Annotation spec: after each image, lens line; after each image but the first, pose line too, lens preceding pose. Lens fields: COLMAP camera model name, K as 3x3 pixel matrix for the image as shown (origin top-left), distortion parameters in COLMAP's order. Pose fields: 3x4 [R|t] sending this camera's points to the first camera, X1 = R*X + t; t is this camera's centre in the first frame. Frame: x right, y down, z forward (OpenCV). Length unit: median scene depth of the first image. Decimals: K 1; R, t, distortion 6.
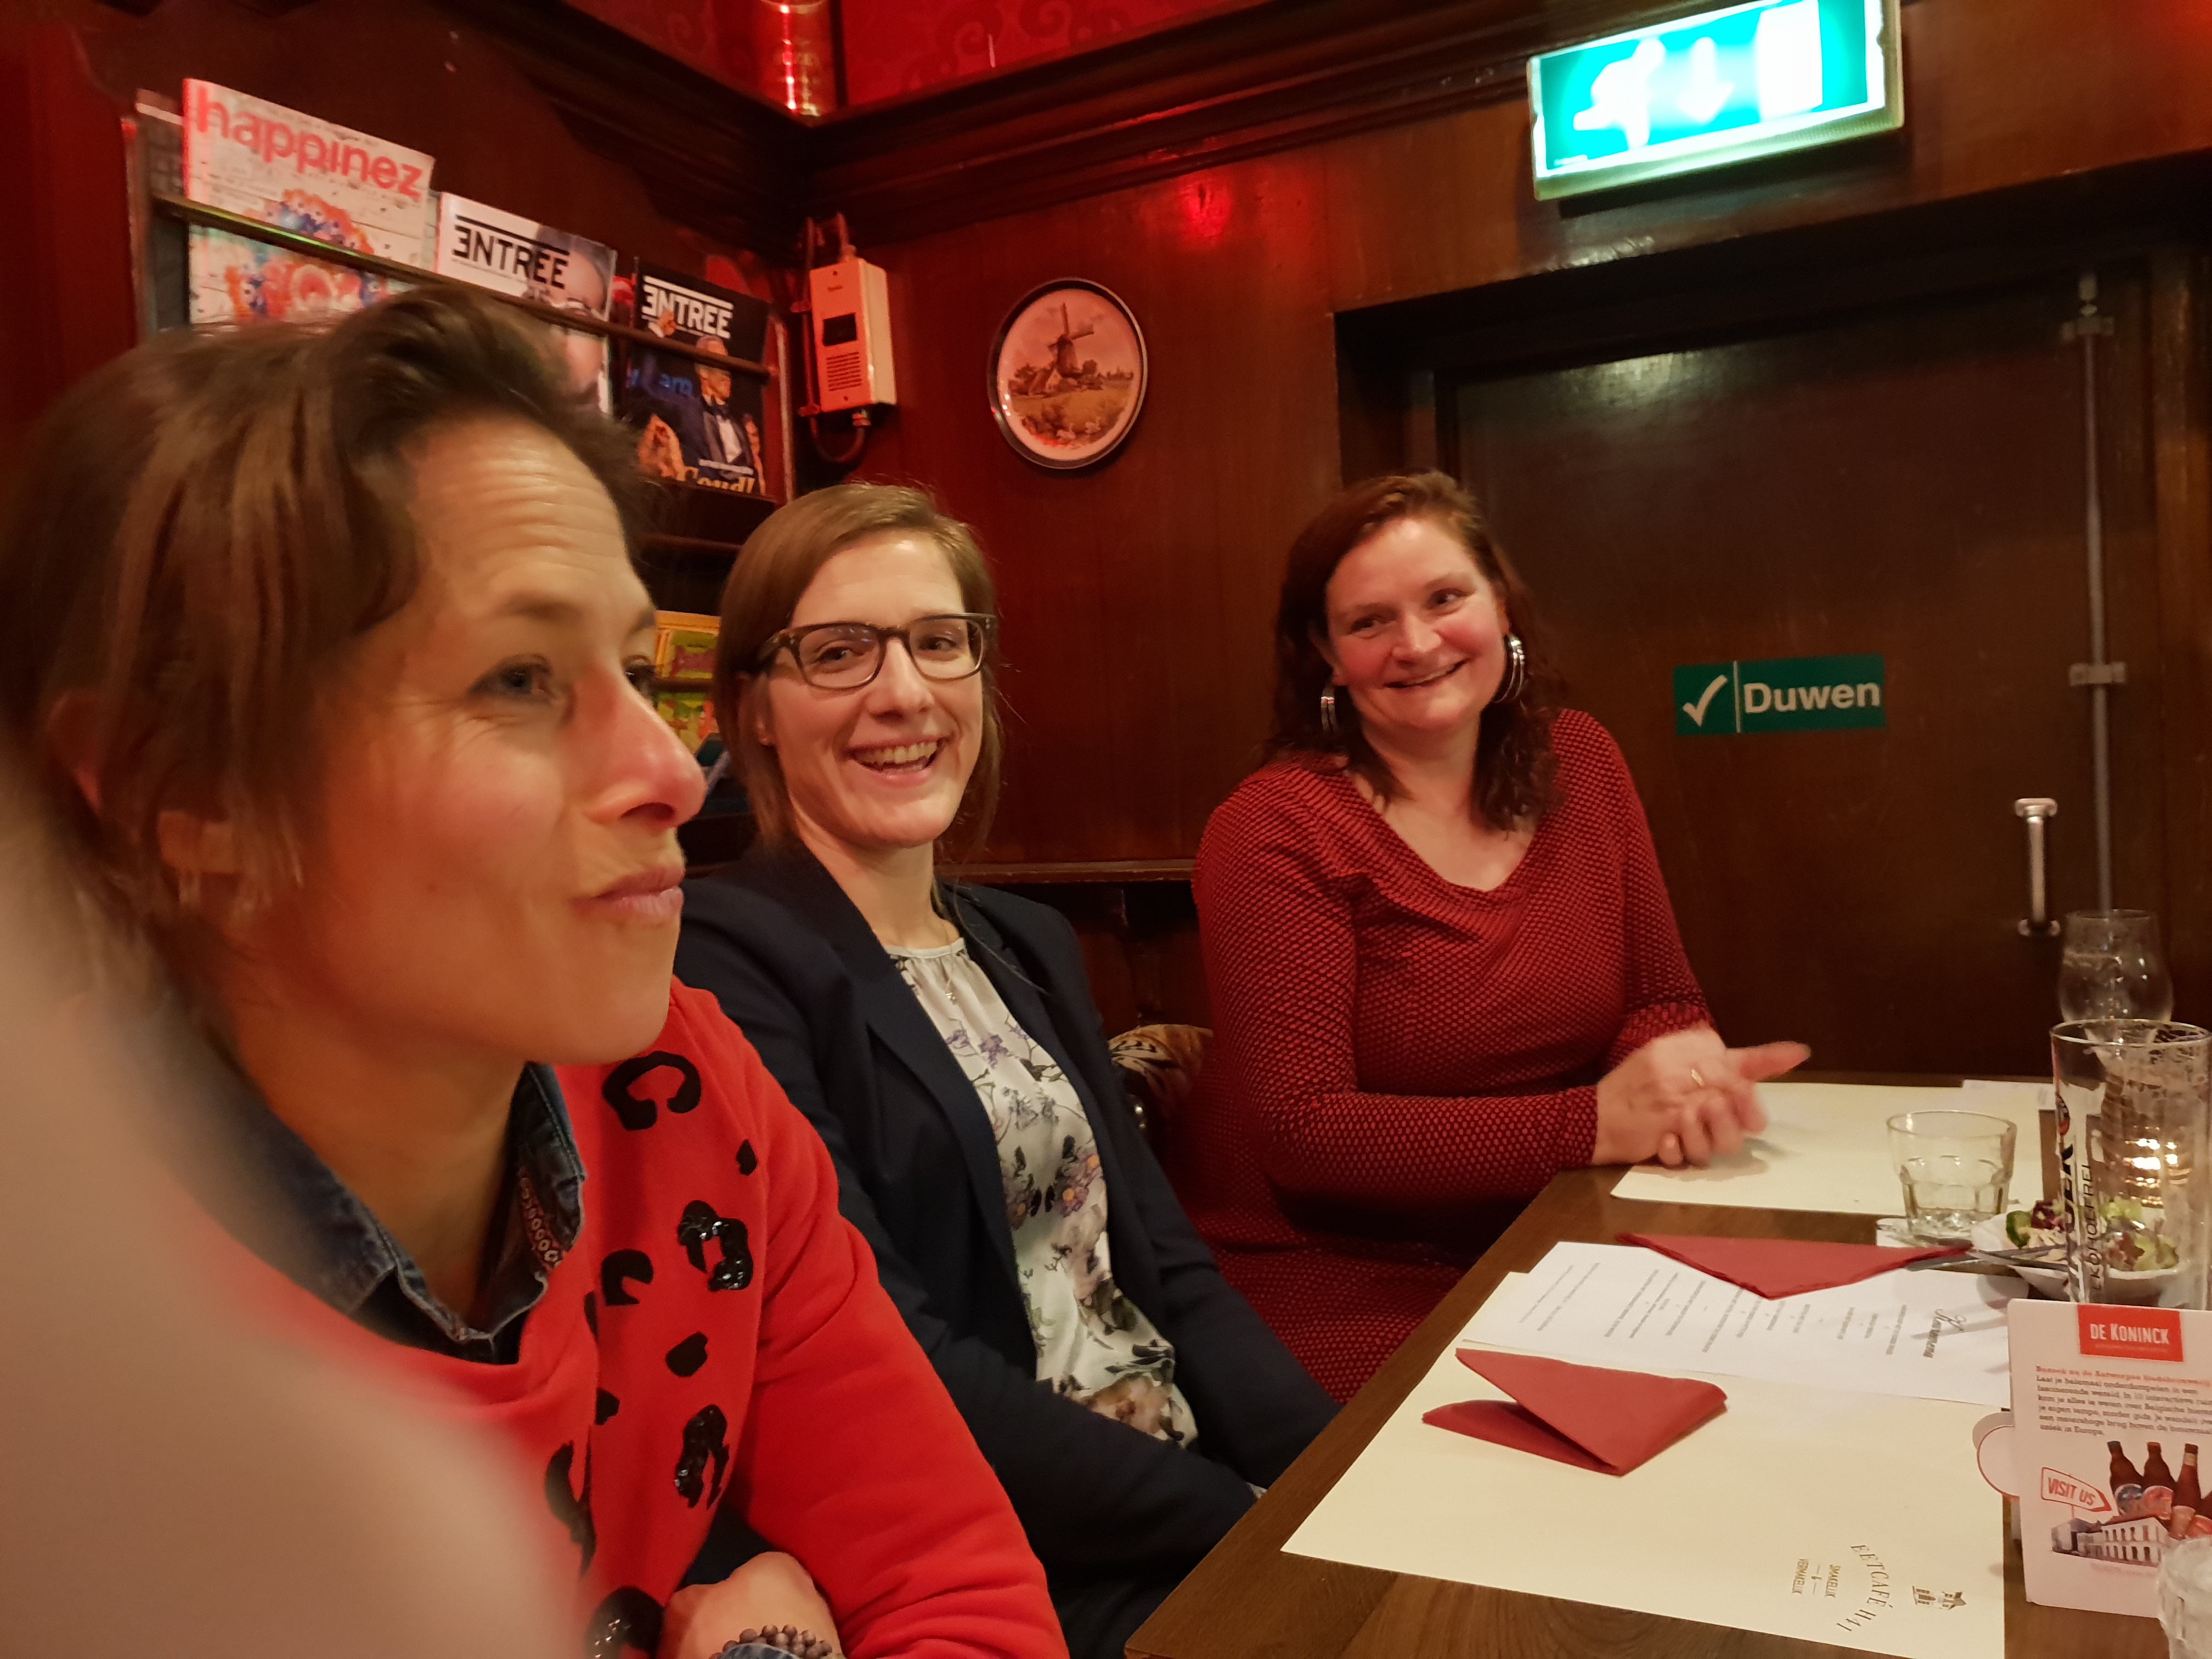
lens RADIAL K [[1789.1, 0, 1109.7], [0, 1789.1, 844.5], [0, 0, 1]] dist [0.002890, -0.007215]
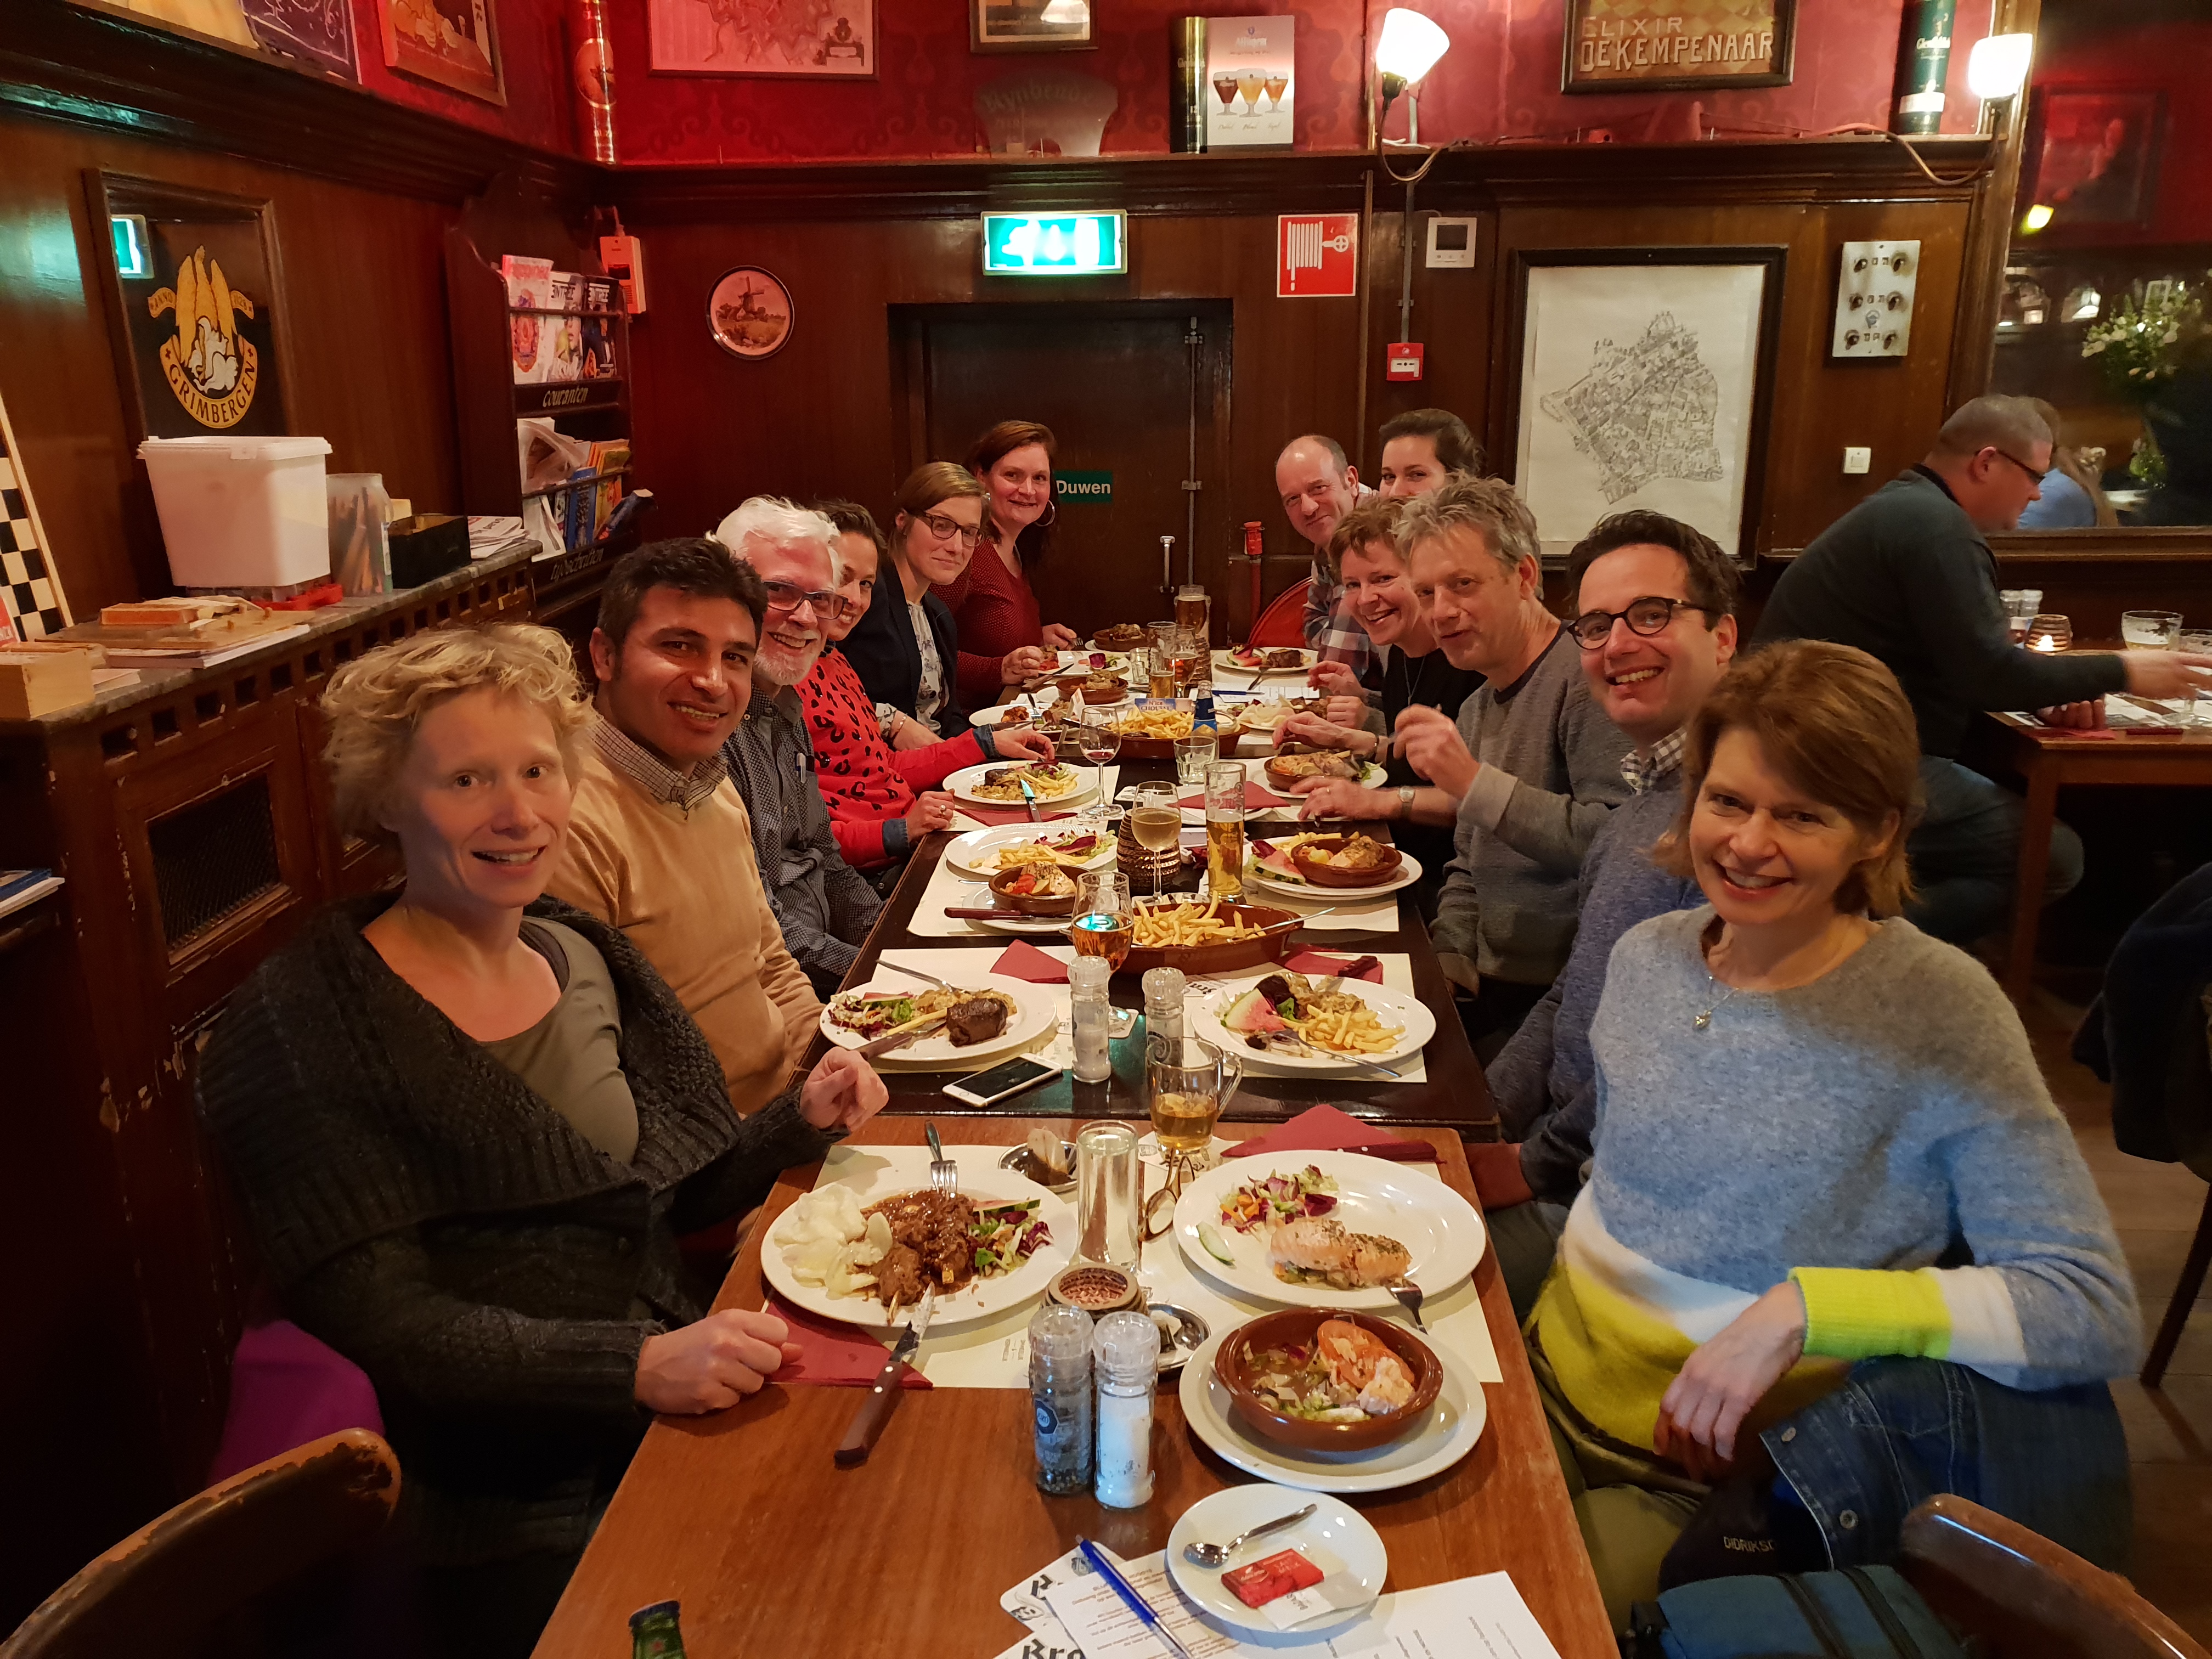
lens RADIAL K [[1789.1, 0, 1110.8], [0, 1789.1, 832.4], [0, 0, 1]] dist [0.002890, -0.007215]
pose [[0.911348, -0.062857, 0.406808, -0.517848], [-0.021633, 0.979593, 0.199823, -0.099907], [-0.411067, -0.190909, 0.891391, -1.101883]]
